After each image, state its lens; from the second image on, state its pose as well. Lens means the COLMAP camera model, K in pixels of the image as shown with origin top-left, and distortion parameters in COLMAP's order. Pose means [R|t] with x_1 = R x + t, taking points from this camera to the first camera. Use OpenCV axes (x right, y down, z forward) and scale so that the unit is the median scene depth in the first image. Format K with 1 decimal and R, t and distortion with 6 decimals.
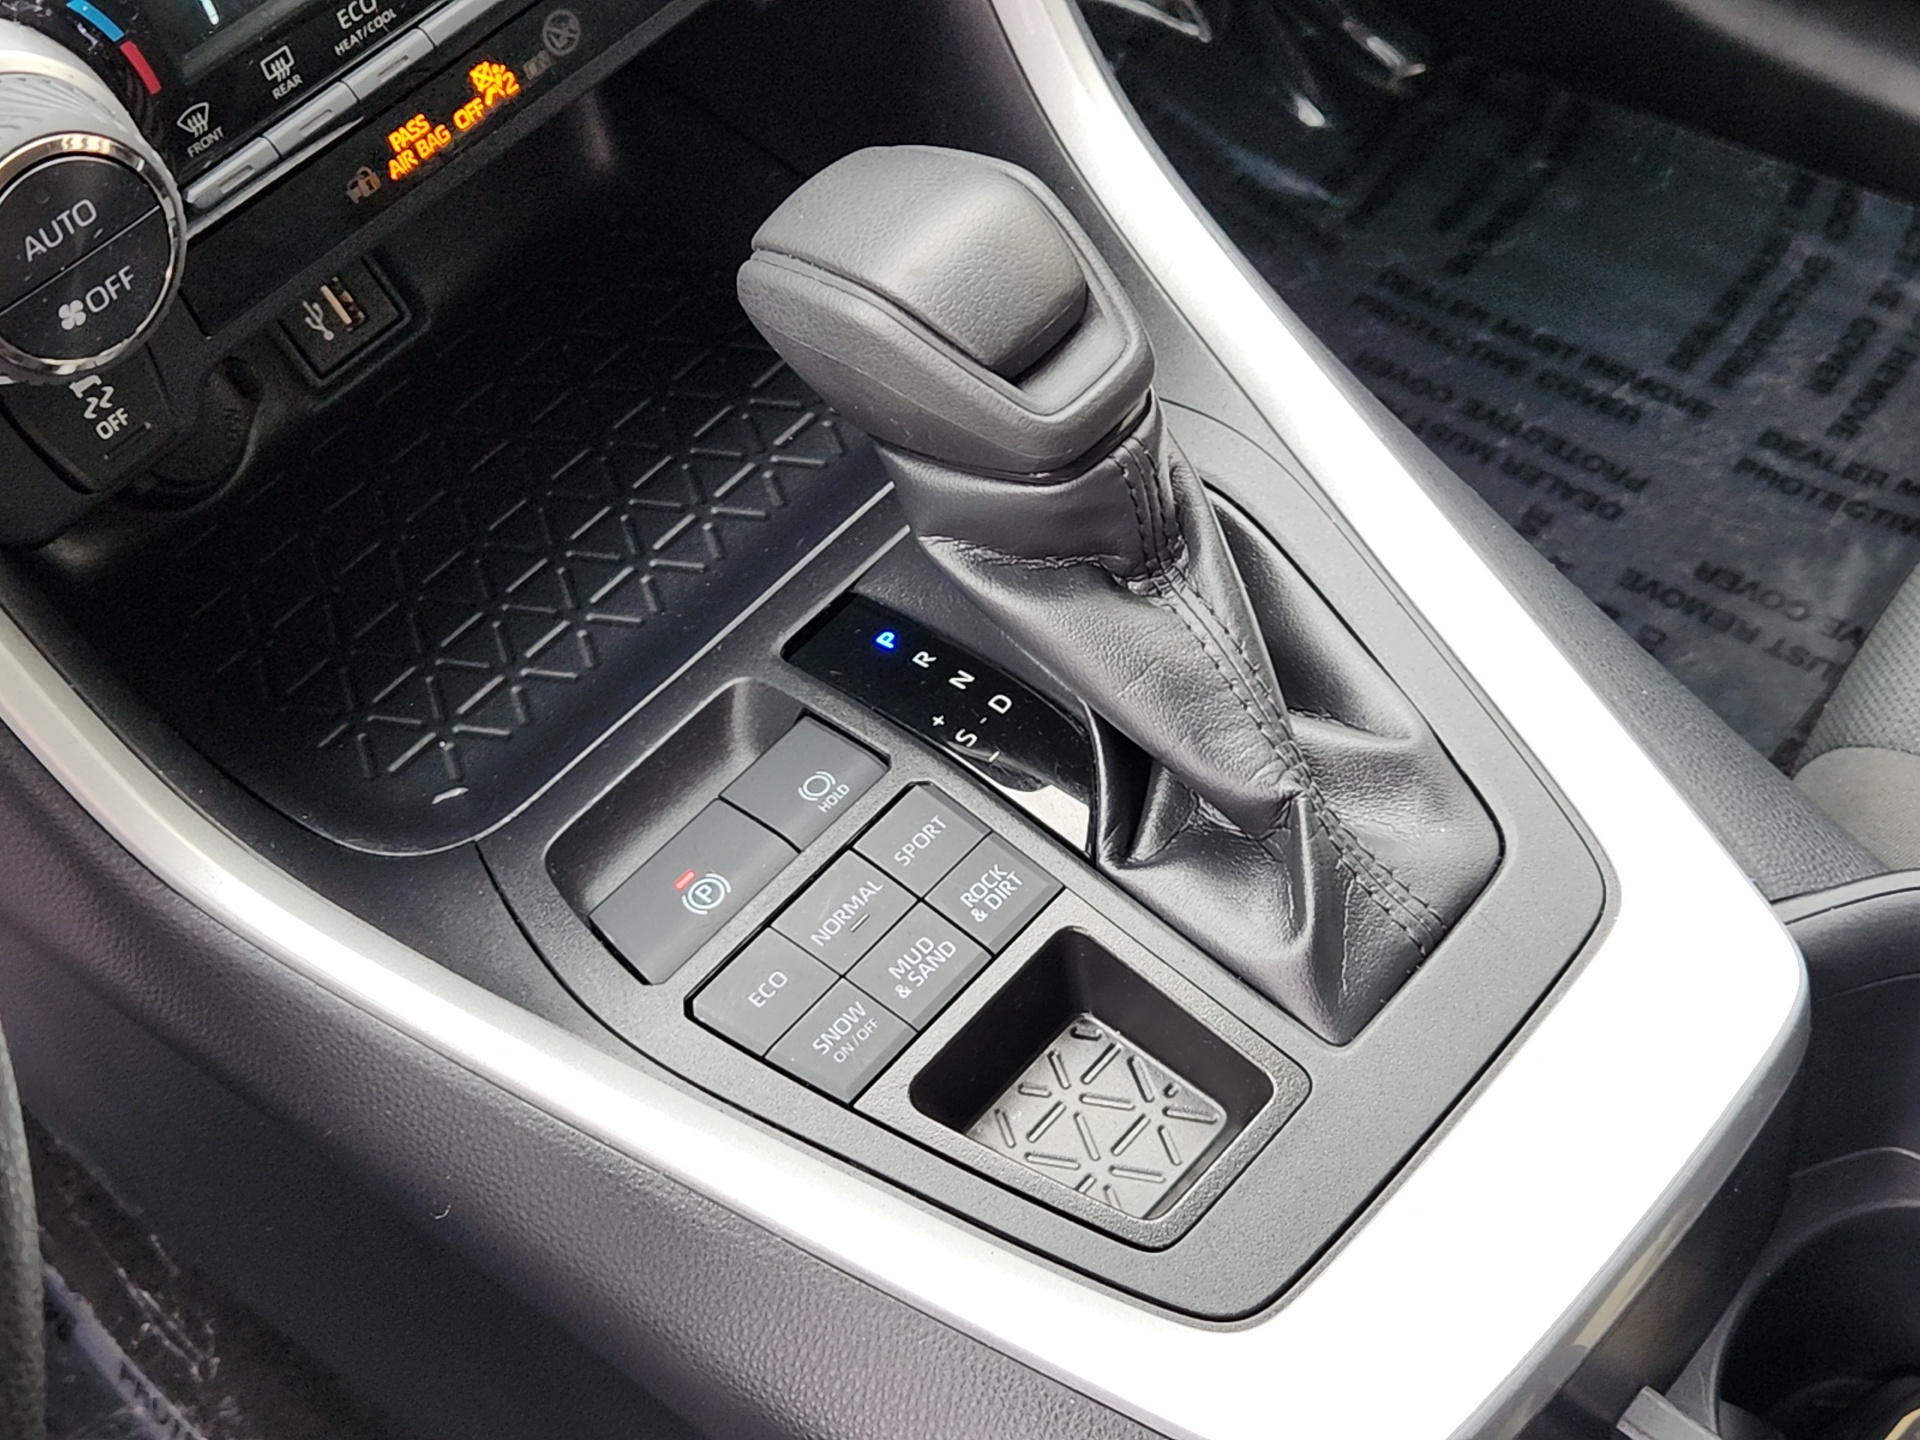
lens RADIAL K [[2766.2, 0, 930.9], [0, 2766.2, 711.8], [0, 0, 1]] dist [0.172259, -0.379048]
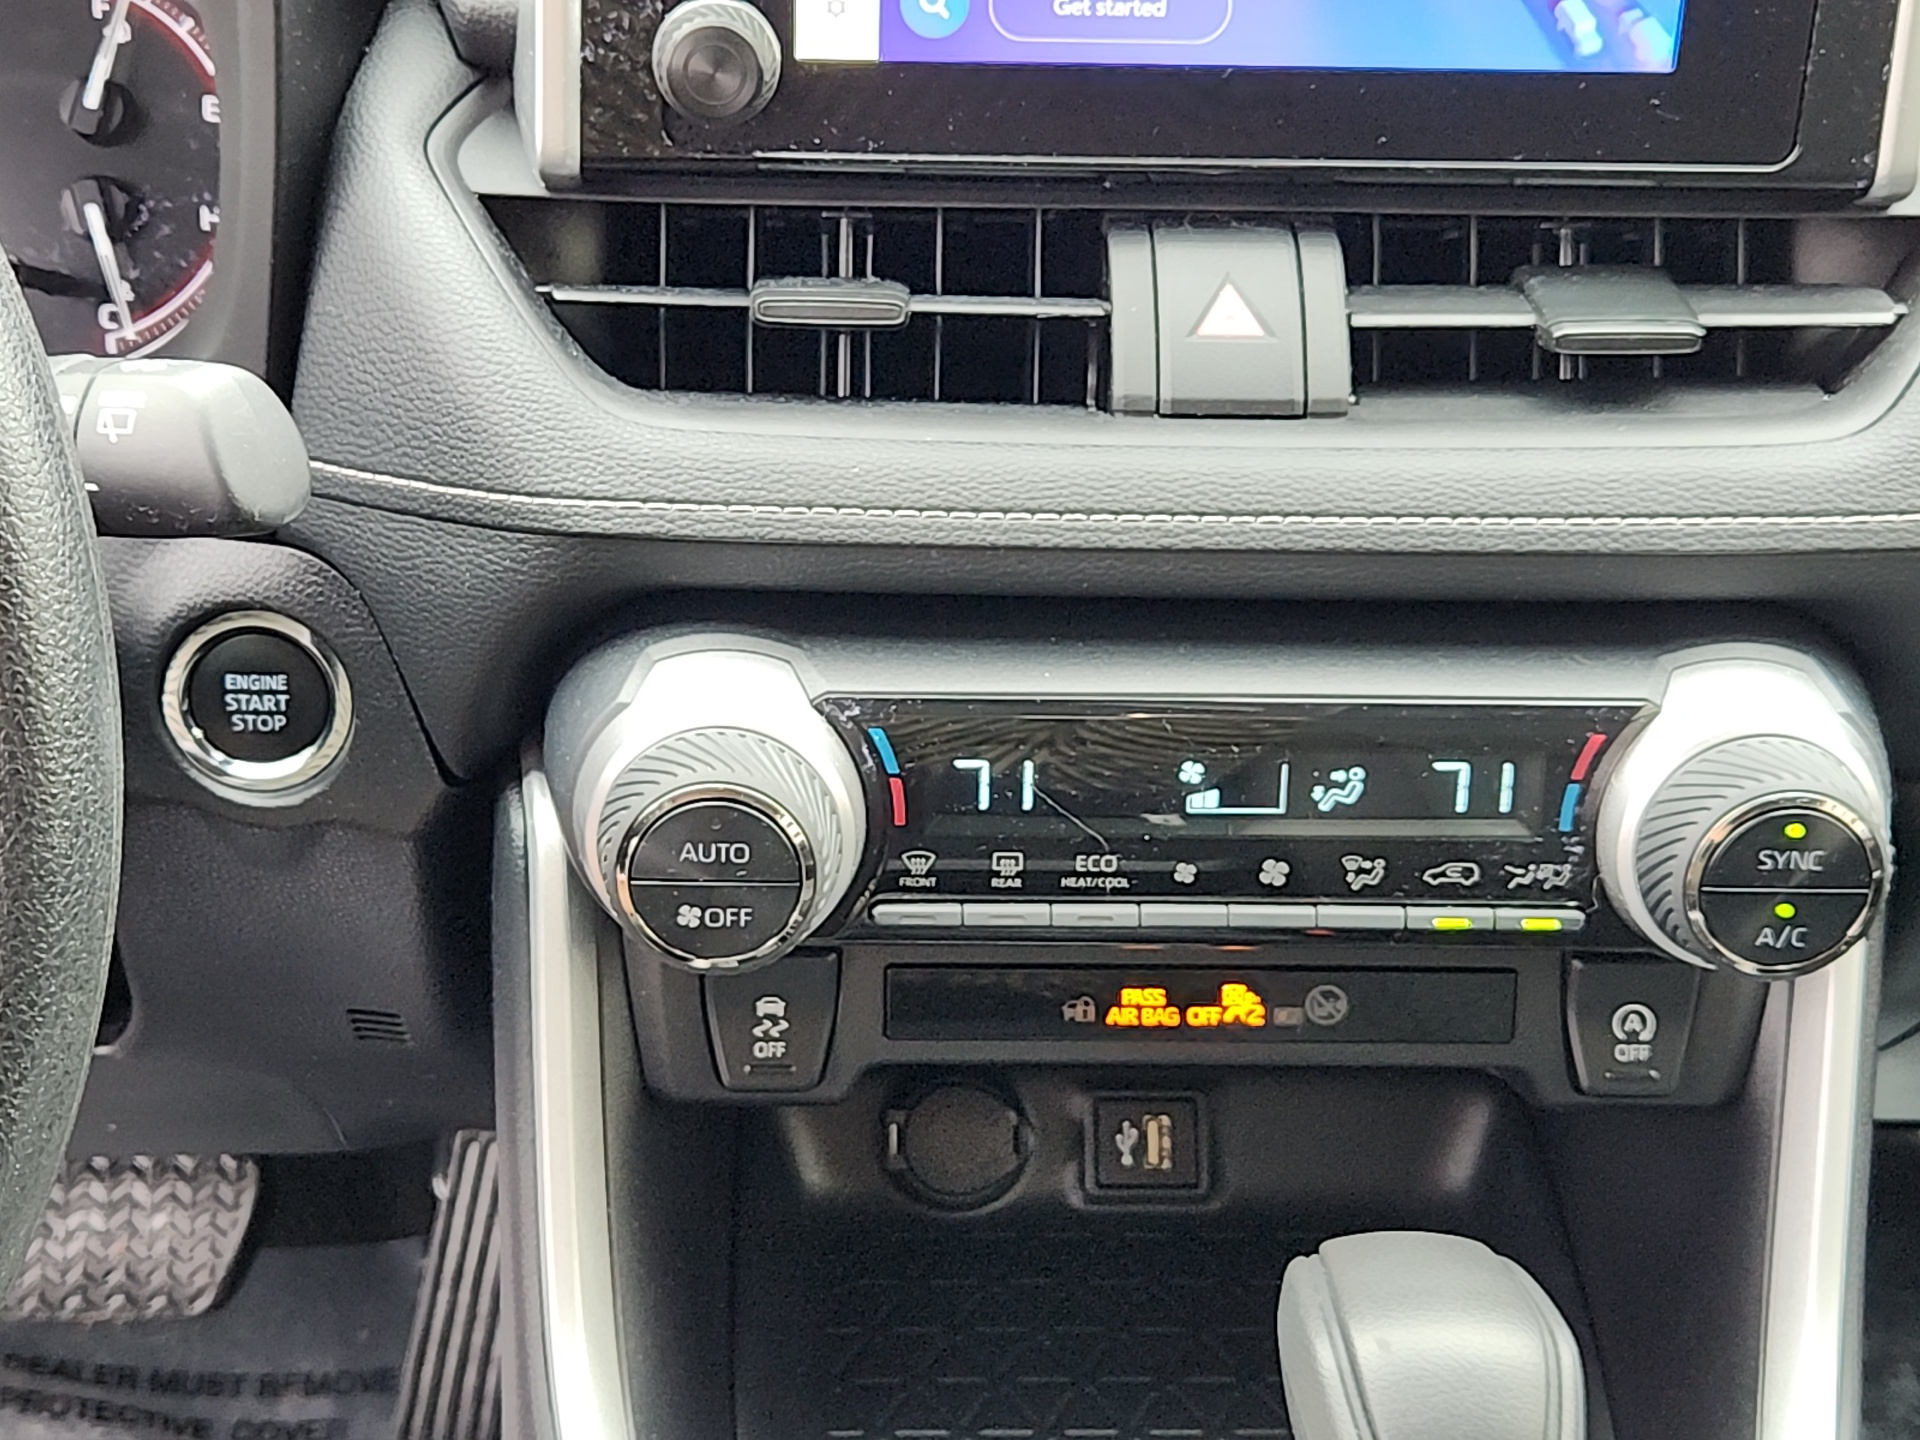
lens RADIAL K [[2766.2, 0, 930.9], [0, 2766.2, 711.8], [0, 0, 1]] dist [0.172259, -0.379048]
pose [[0.688144, 0.451533, -0.567957, 0.353888], [-0.622138, 0.769988, -0.141641, -0.089696], [0.373365, 0.450817, 0.810779, 0.017531]]
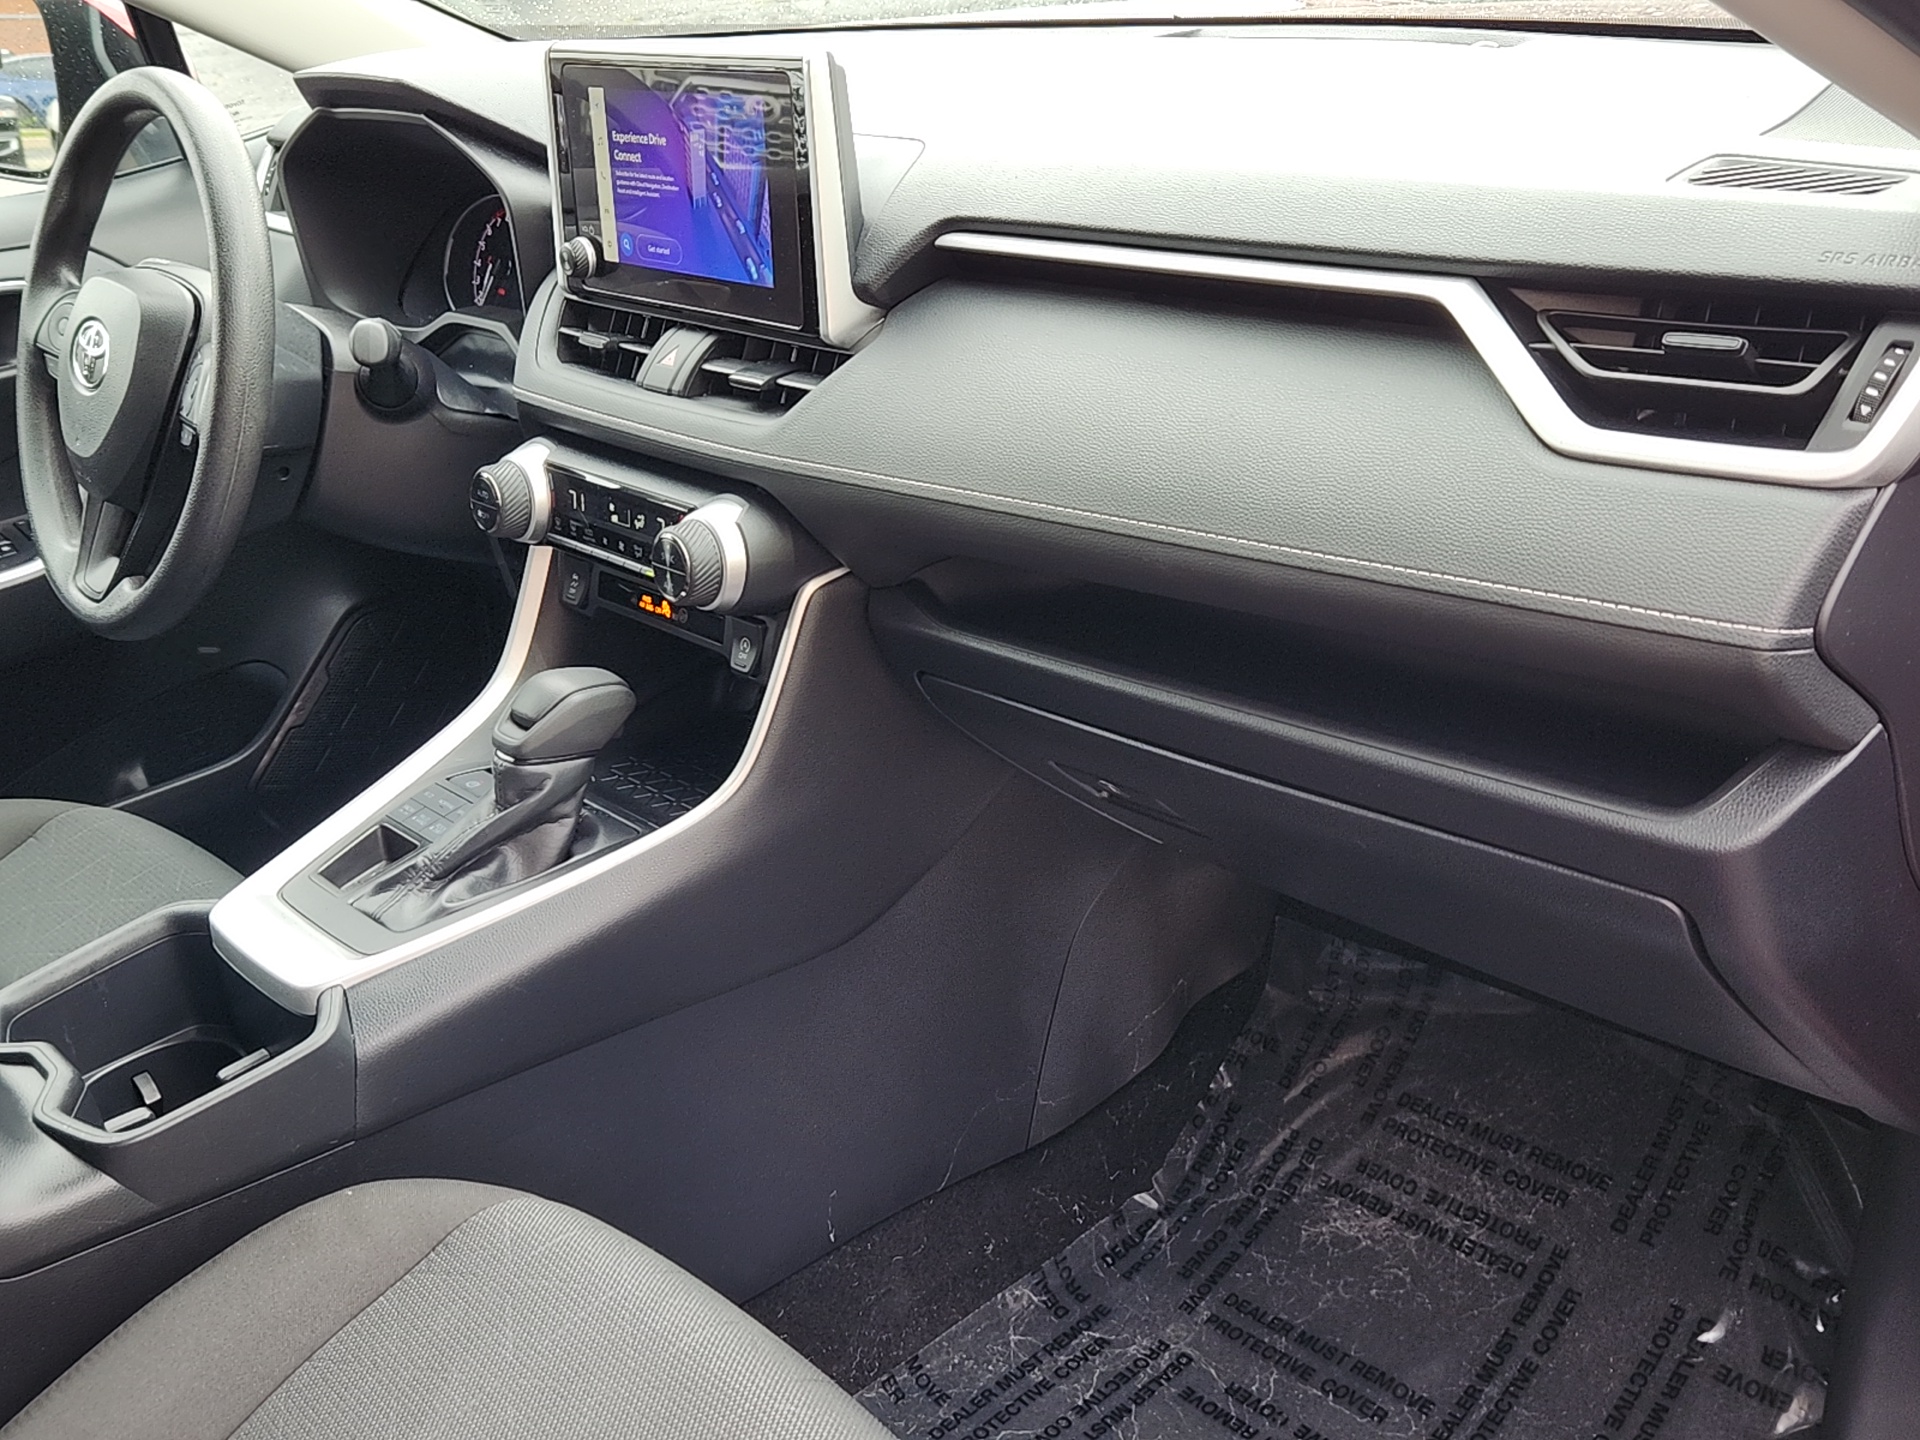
lens RADIAL K [[2066.5, 0, 960.0], [0, 2066.5, 720.0], [0, 0, 1]] dist [0.082638, -0.069896]
pose [[-0.095173, 0.519118, -0.849387, 1.937683], [-0.687162, 0.583097, 0.433367, -1.461022], [0.720244, 0.624911, 0.301223, 0.674675]]
